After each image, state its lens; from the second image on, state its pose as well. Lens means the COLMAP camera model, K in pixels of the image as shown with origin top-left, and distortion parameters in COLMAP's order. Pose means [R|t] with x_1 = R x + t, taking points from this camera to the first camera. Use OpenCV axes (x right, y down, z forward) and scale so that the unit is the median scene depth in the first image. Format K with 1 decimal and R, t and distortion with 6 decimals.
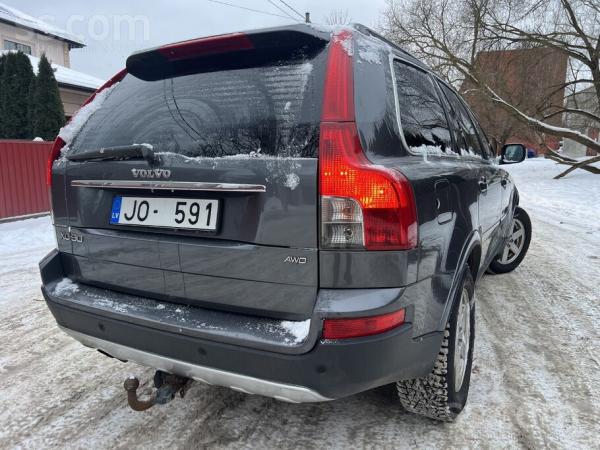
lens RADIAL K [[458.1, 0, 300.0], [0, 458.1, 225.0], [0, 0, 1]] dist [0.050429, -0.057793]
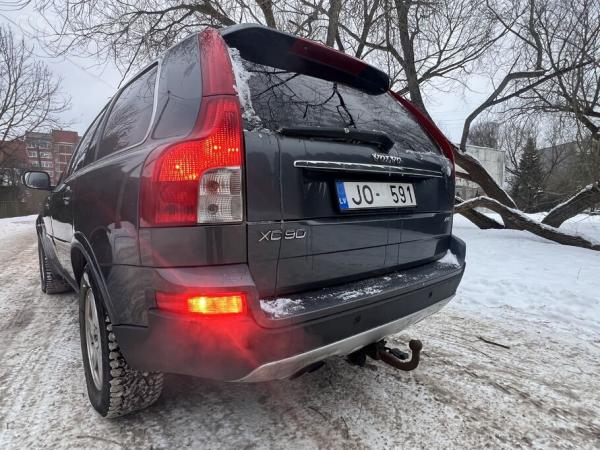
lens RADIAL K [[351.5, 0, 300.2], [0, 351.5, 237.9], [0, 0, 1]] dist [-0.001218, -0.002290]
pose [[0.346590, -0.091117, 0.933581, -1.205689], [0.136963, 0.989520, 0.045729, 0.010127], [-0.927964, 0.112017, 0.355437, 0.905886]]
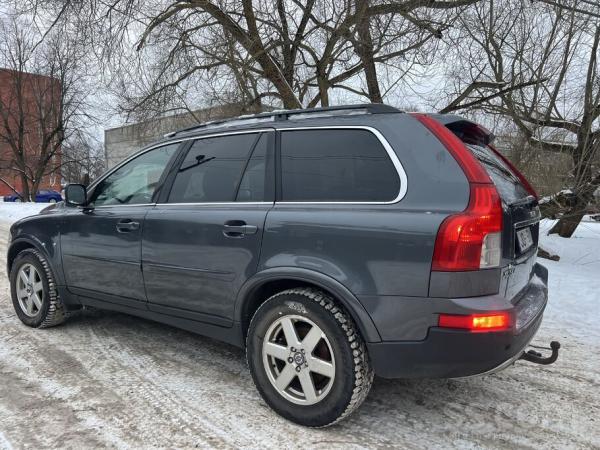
lens RADIAL K [[458.1, 0, 300.0], [0, 458.1, 225.0], [0, 0, 1]] dist [0.050429, -0.057793]
pose [[0.076703, -0.060290, 0.995229, -1.860721], [0.119462, 0.991535, 0.050859, -0.215583], [-0.989871, 0.114991, 0.083256, 1.556471]]
